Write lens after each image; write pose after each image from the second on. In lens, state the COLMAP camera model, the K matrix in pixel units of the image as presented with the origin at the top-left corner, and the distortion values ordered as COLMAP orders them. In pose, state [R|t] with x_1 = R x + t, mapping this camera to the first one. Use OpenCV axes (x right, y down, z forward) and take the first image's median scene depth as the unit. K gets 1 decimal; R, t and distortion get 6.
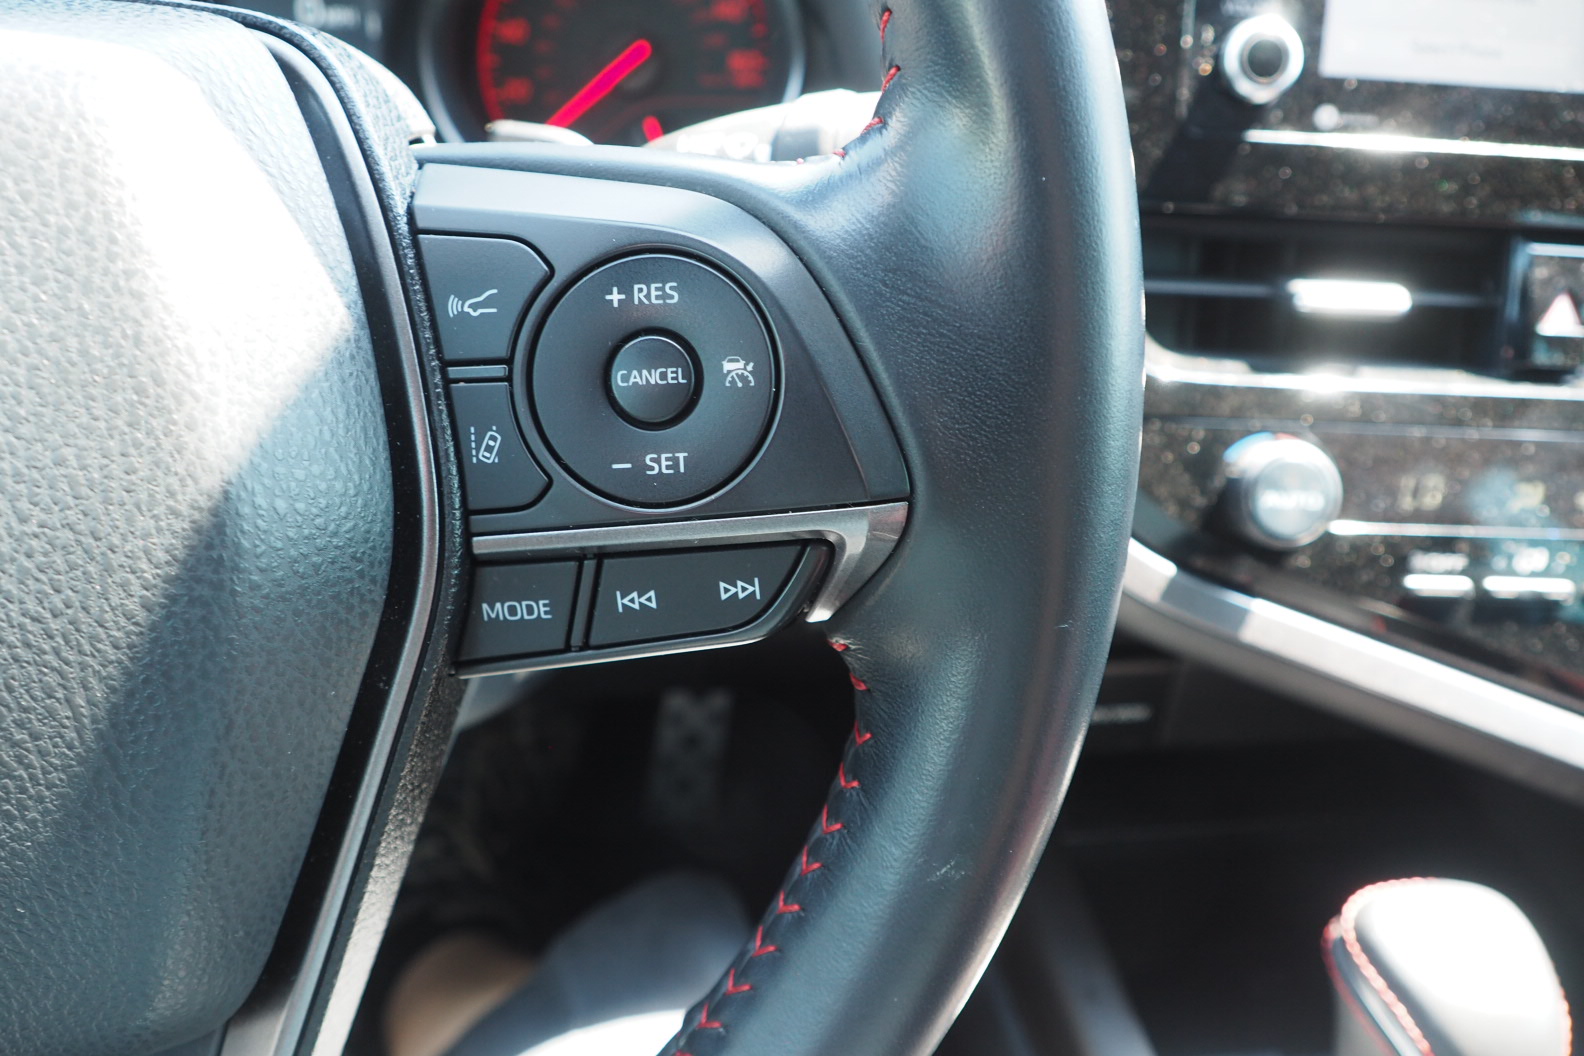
lens RADIAL K [[1050.9, 0, 792.3], [0, 1050.9, 501.2], [0, 0, 1]] dist [-0.008894, -0.004091]
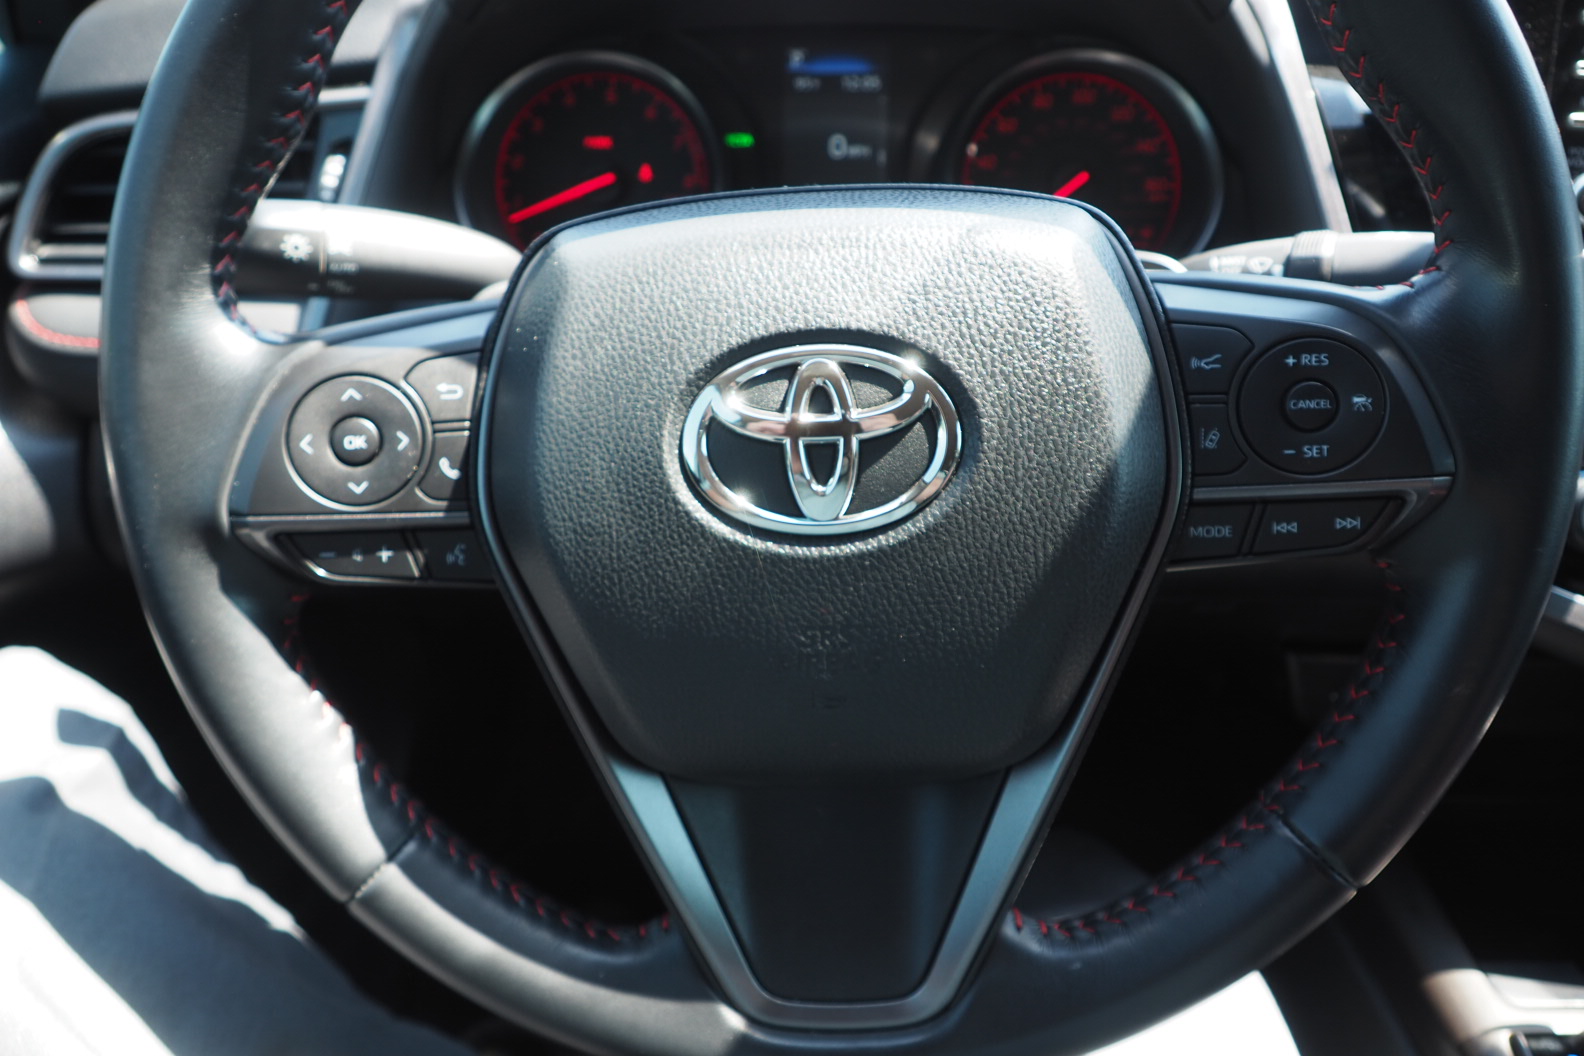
lens RADIAL K [[1128.5, 0, 792.0], [0, 1128.5, 528.0], [0, 0, 1]] dist [-0.024618, 0.006103]
pose [[0.994106, 0.043434, -0.099332, -0.921289], [-0.047465, 0.998127, -0.038584, 0.241876], [0.097470, 0.043071, 0.994306, -1.156035]]
